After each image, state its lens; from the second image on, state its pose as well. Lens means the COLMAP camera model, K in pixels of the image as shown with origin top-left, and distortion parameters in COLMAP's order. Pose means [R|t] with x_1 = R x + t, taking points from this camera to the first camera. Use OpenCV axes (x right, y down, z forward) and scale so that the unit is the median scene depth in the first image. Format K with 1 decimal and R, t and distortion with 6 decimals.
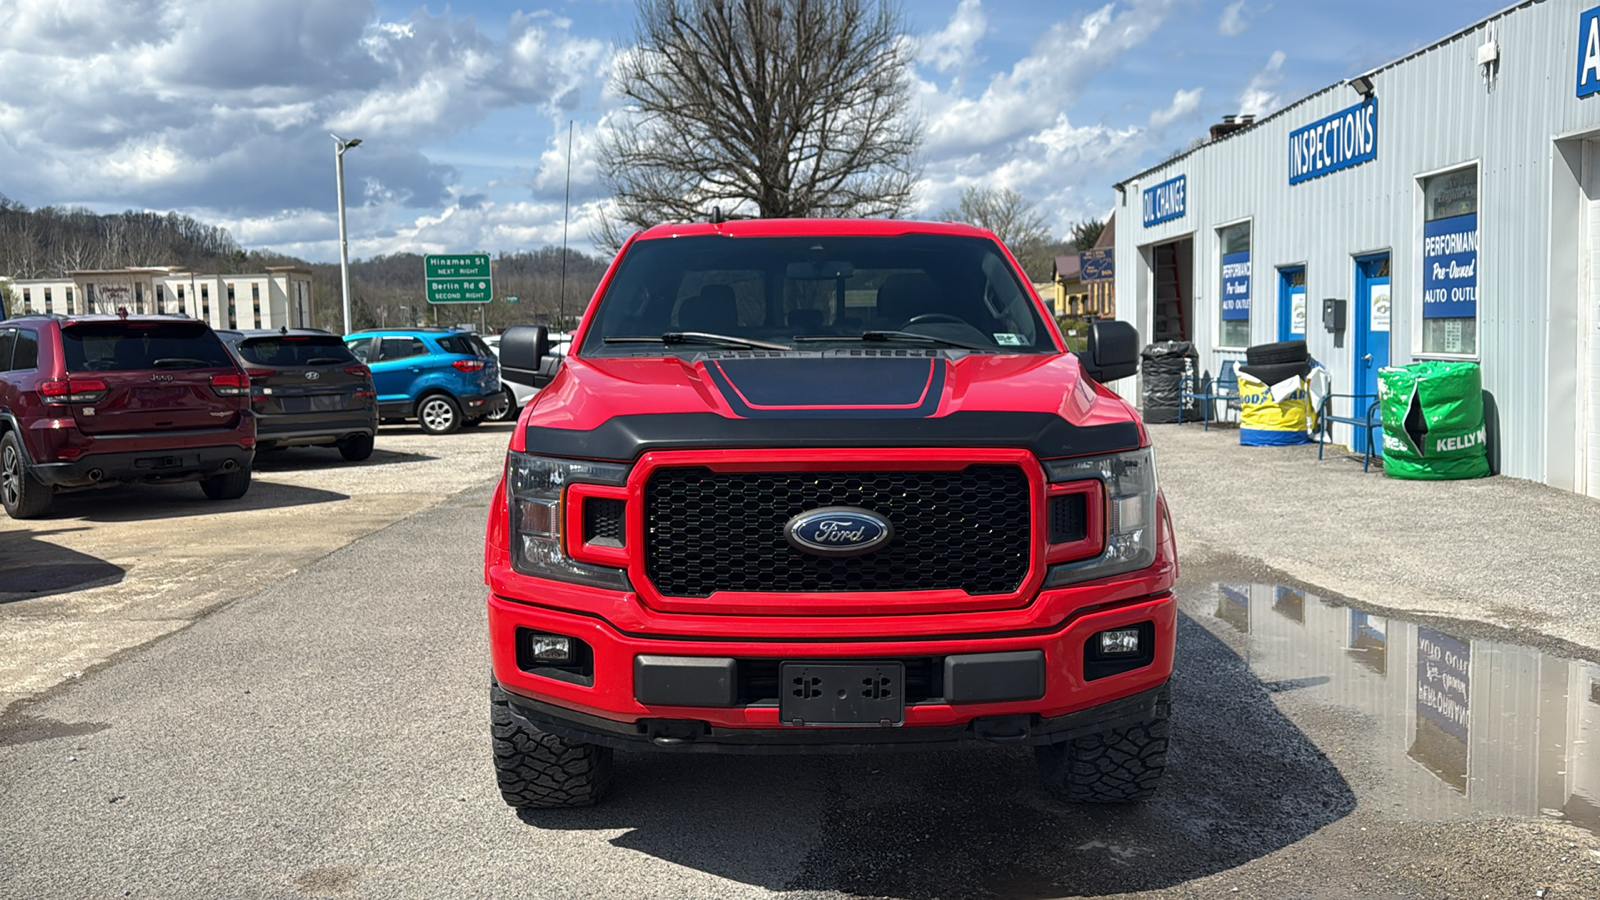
lens RADIAL K [[1369.1, 0, 813.2], [0, 1369.1, 456.2], [0, 0, 1]] dist [0.128493, -0.220082]
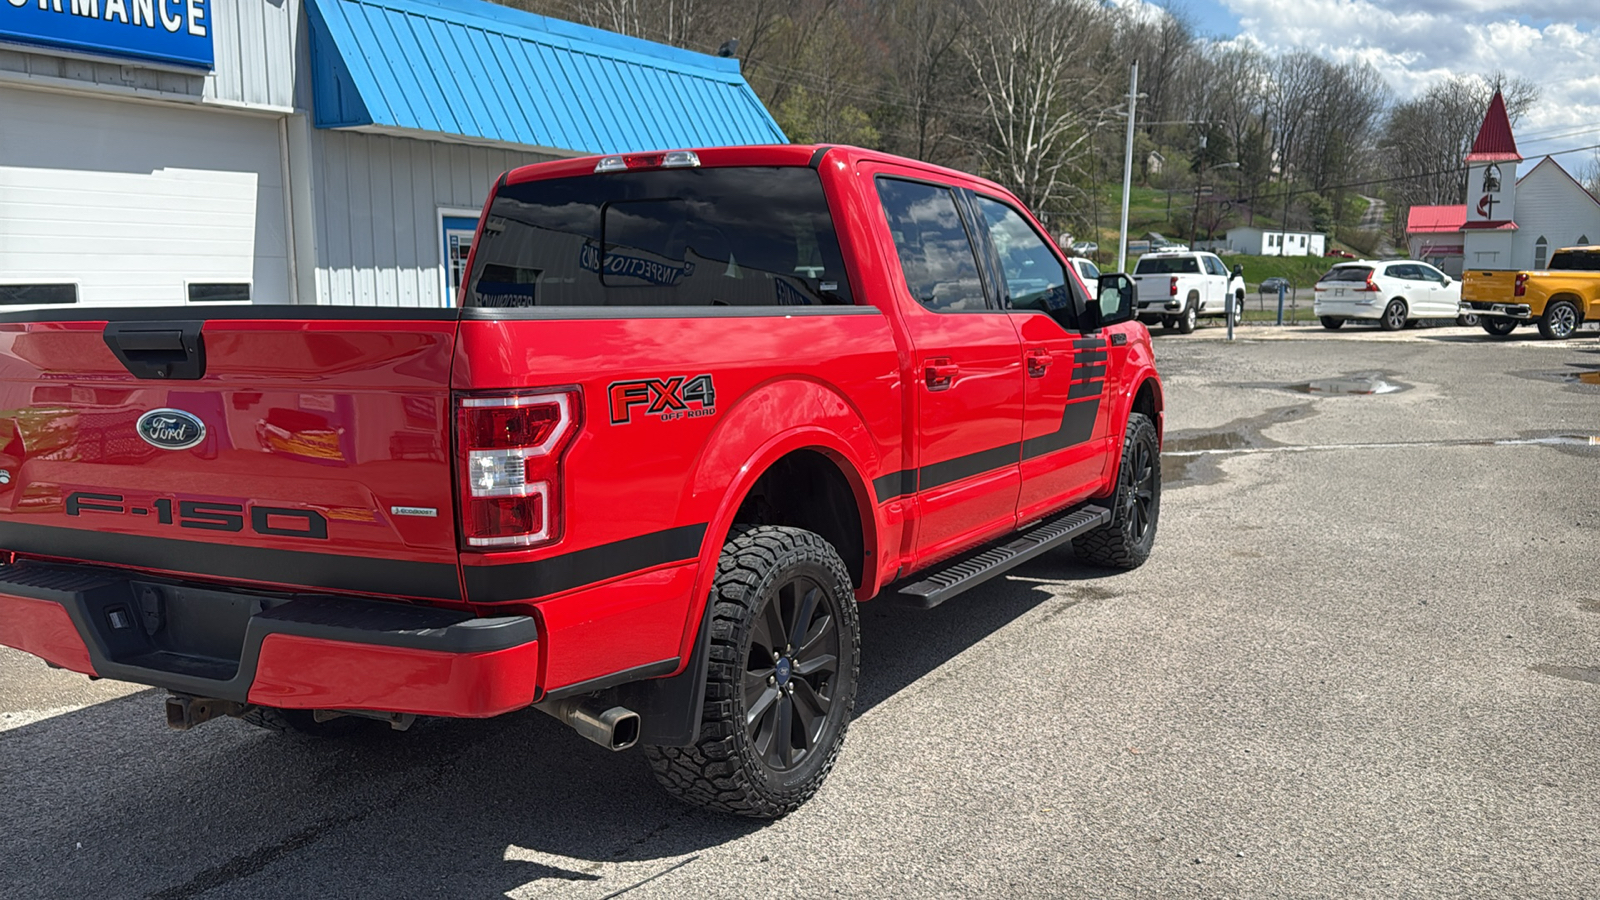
lens RADIAL K [[1369.1, 0, 813.2], [0, 1369.1, 456.2], [0, 0, 1]] dist [0.128493, -0.220082]
pose [[-0.867145, -0.036437, 0.496722, -0.156363], [0.070981, 0.978099, 0.195663, -0.051598], [-0.492972, 0.204925, -0.845567, 0.582158]]
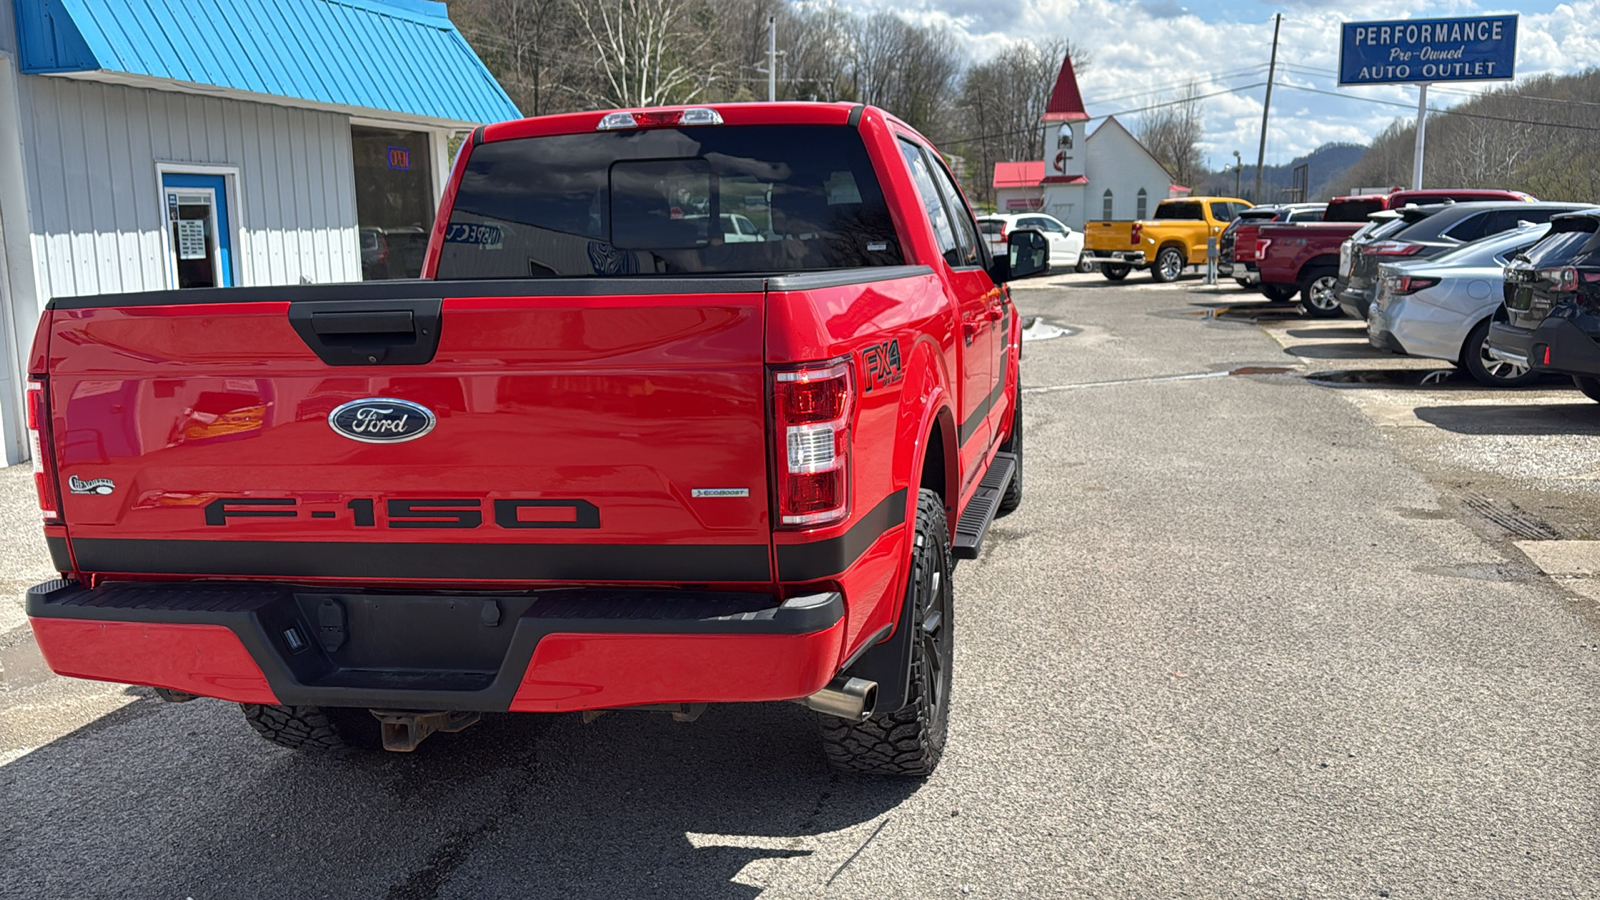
lens RADIAL K [[1369.1, 0, 813.2], [0, 1369.1, 456.2], [0, 0, 1]] dist [0.128493, -0.220082]
pose [[-0.970139, 0.002919, 0.242533, -0.087785], [0.064283, 0.967264, 0.245495, -0.057560], [-0.233877, 0.253755, -0.938568, 0.608659]]
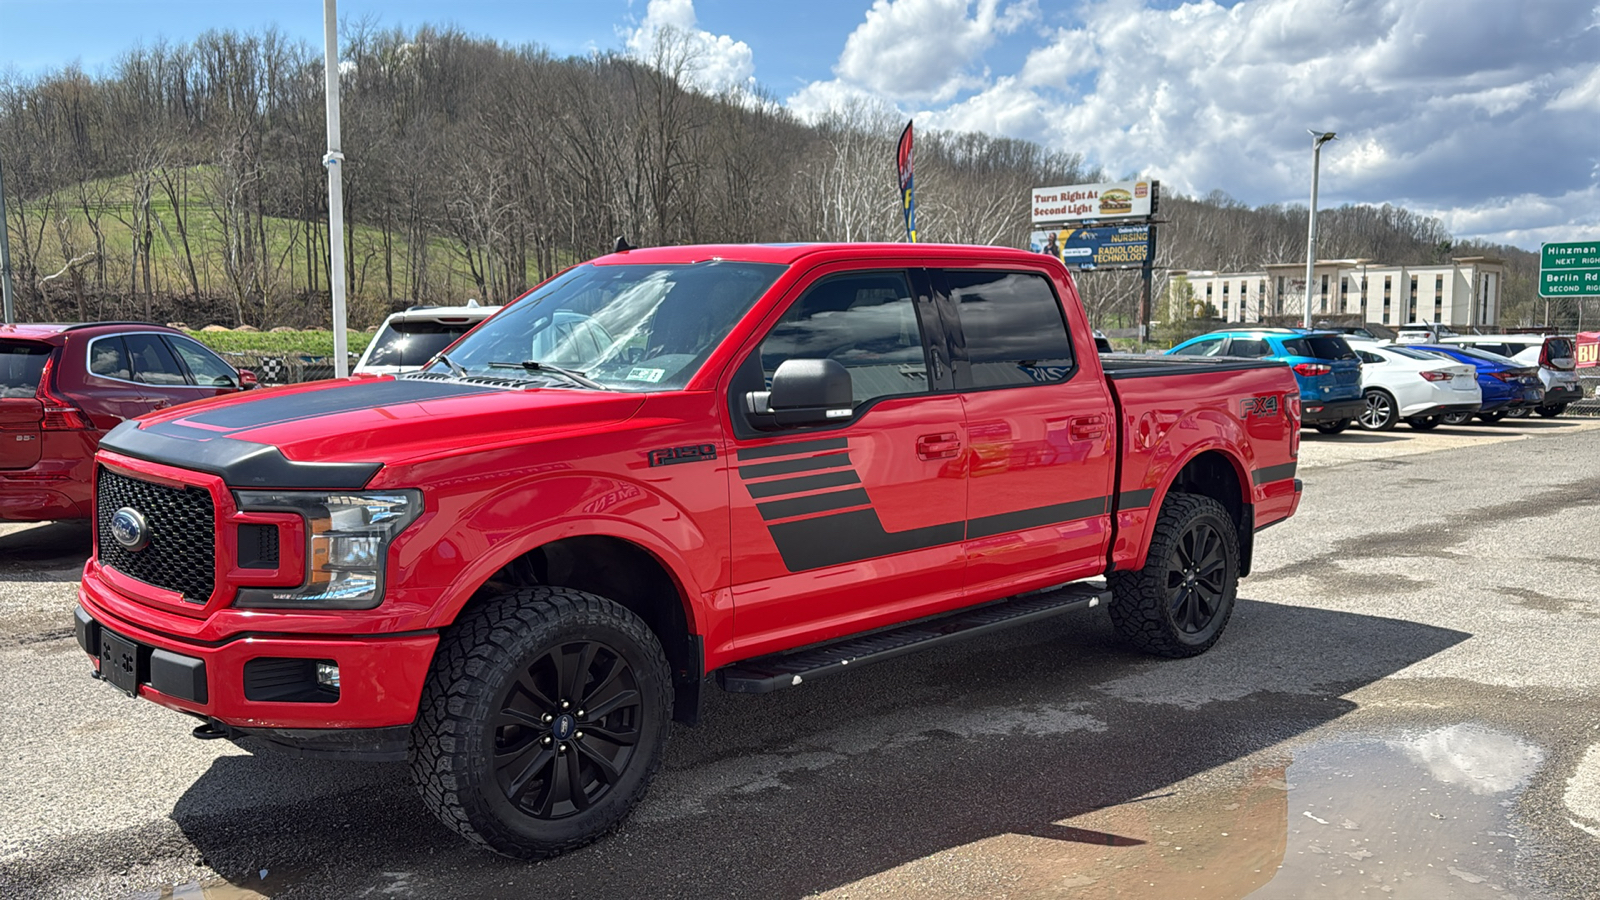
lens RADIAL K [[1371.4, 0, 826.9], [0, 1371.4, 446.0], [0, 0, 1]] dist [0.130742, -0.244971]
pose [[0.694775, 0.082866, -0.714438, 0.235399], [-0.083511, 0.995916, 0.034301, -0.019973], [0.714363, 0.035832, 0.698858, 0.103660]]
